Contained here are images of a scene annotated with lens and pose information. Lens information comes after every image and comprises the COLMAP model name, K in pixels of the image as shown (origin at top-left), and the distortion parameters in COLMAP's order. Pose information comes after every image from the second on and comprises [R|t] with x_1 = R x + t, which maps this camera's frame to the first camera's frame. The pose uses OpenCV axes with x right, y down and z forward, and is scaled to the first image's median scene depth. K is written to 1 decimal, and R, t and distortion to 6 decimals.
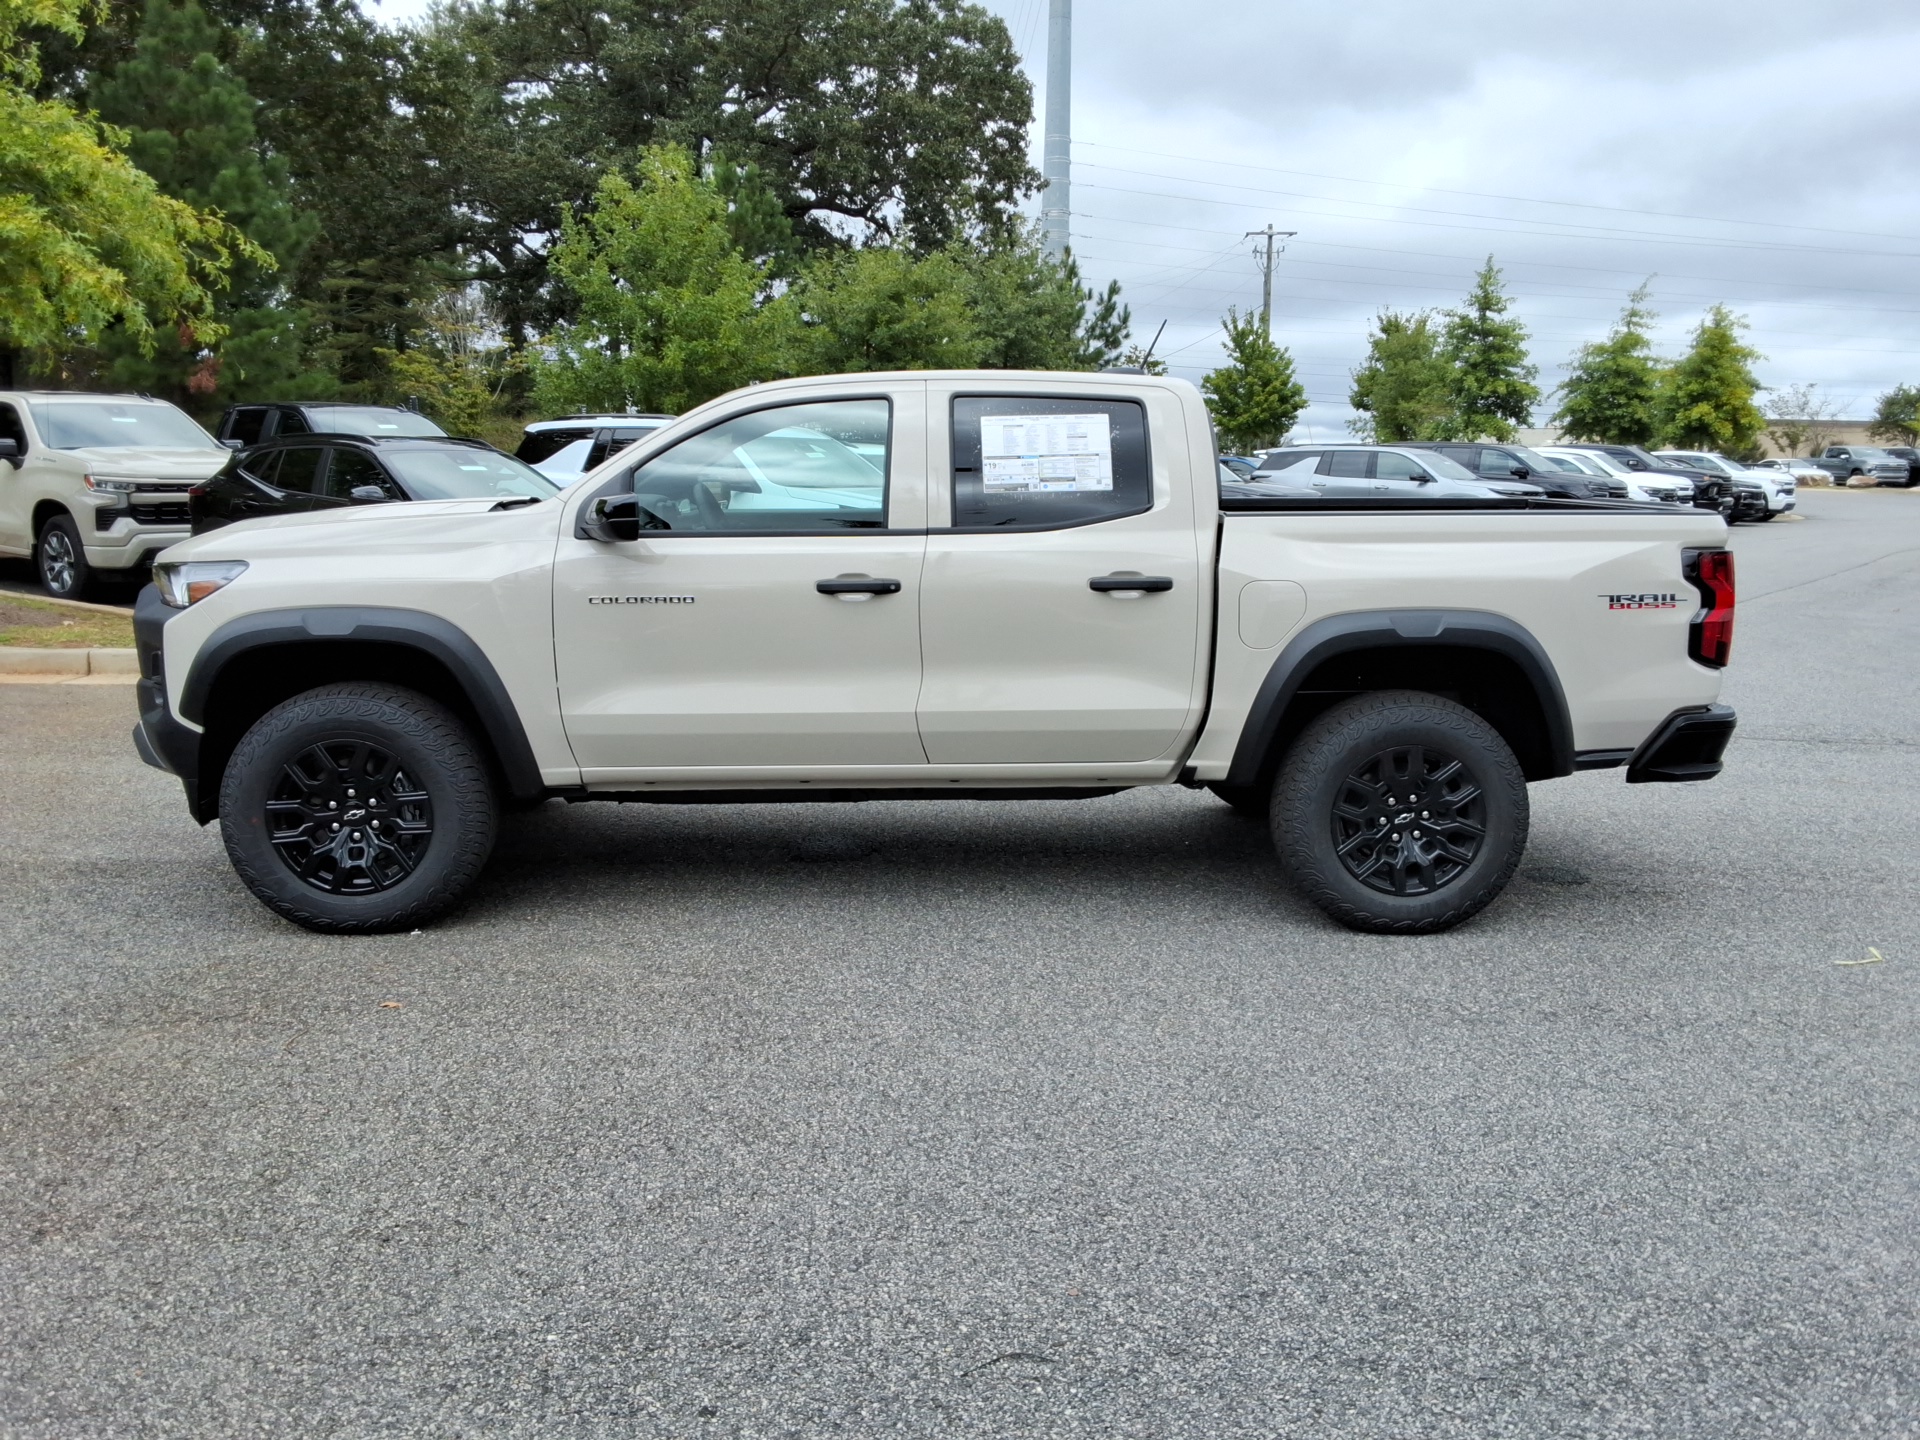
lens RADIAL K [[1539.8, 0, 969.4], [0, 1539.8, 698.6], [0, 0, 1]] dist [0.134715, -0.213830]
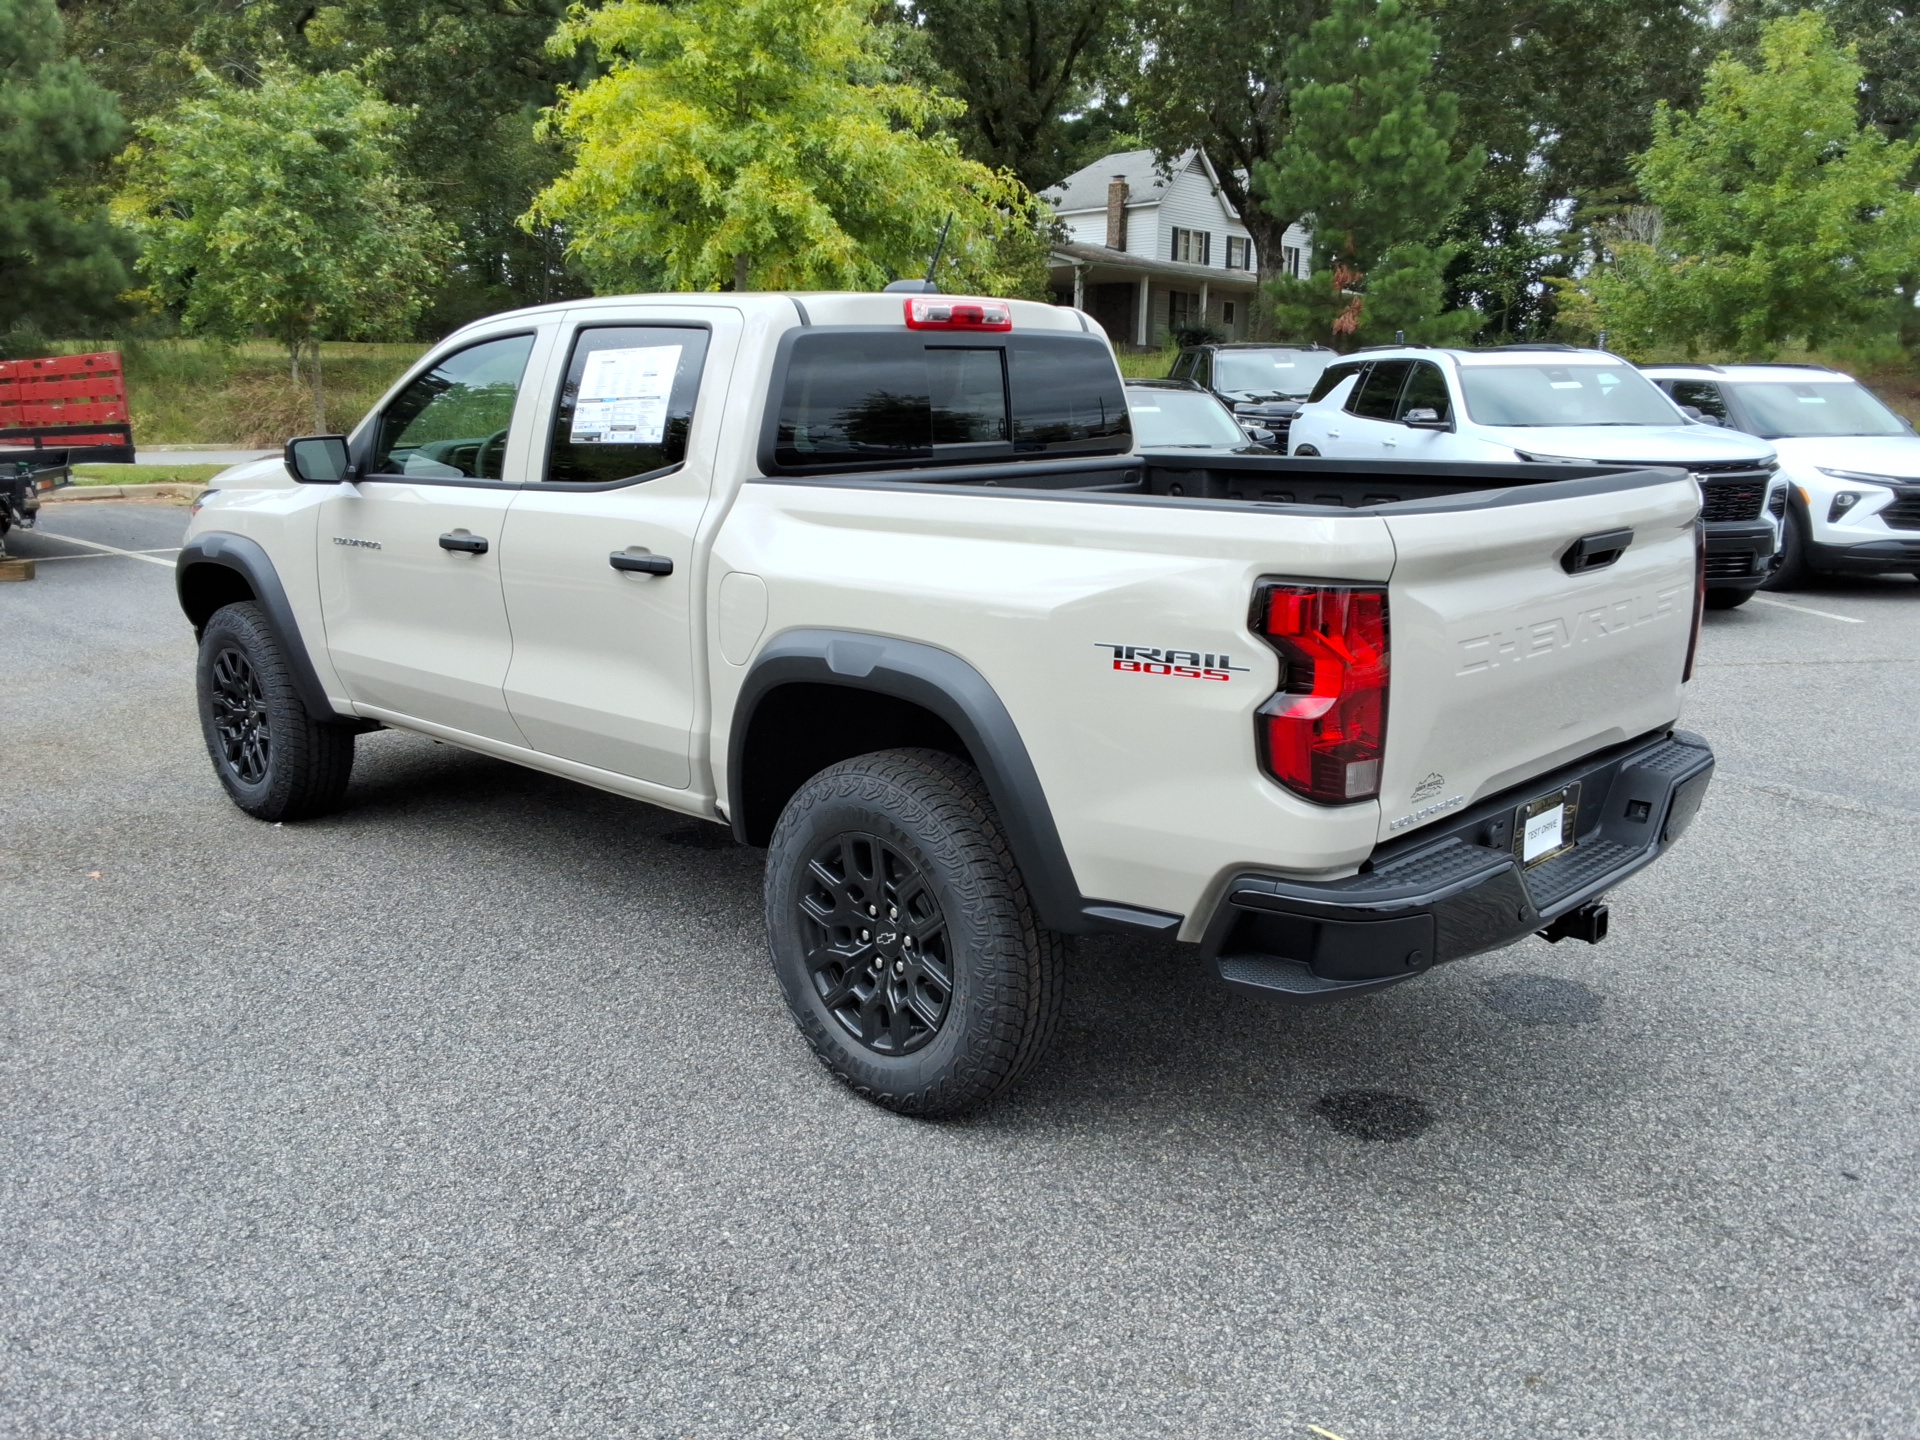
lens RADIAL K [[1537.9, 0, 969.8], [0, 1537.9, 714.9], [0, 0, 1]] dist [0.083500, -0.127013]
pose [[0.694793, 0.141044, -0.705244, 0.317872], [-0.103441, 0.989984, 0.096082, -0.036711], [0.711732, 0.006194, 0.702424, 0.229286]]
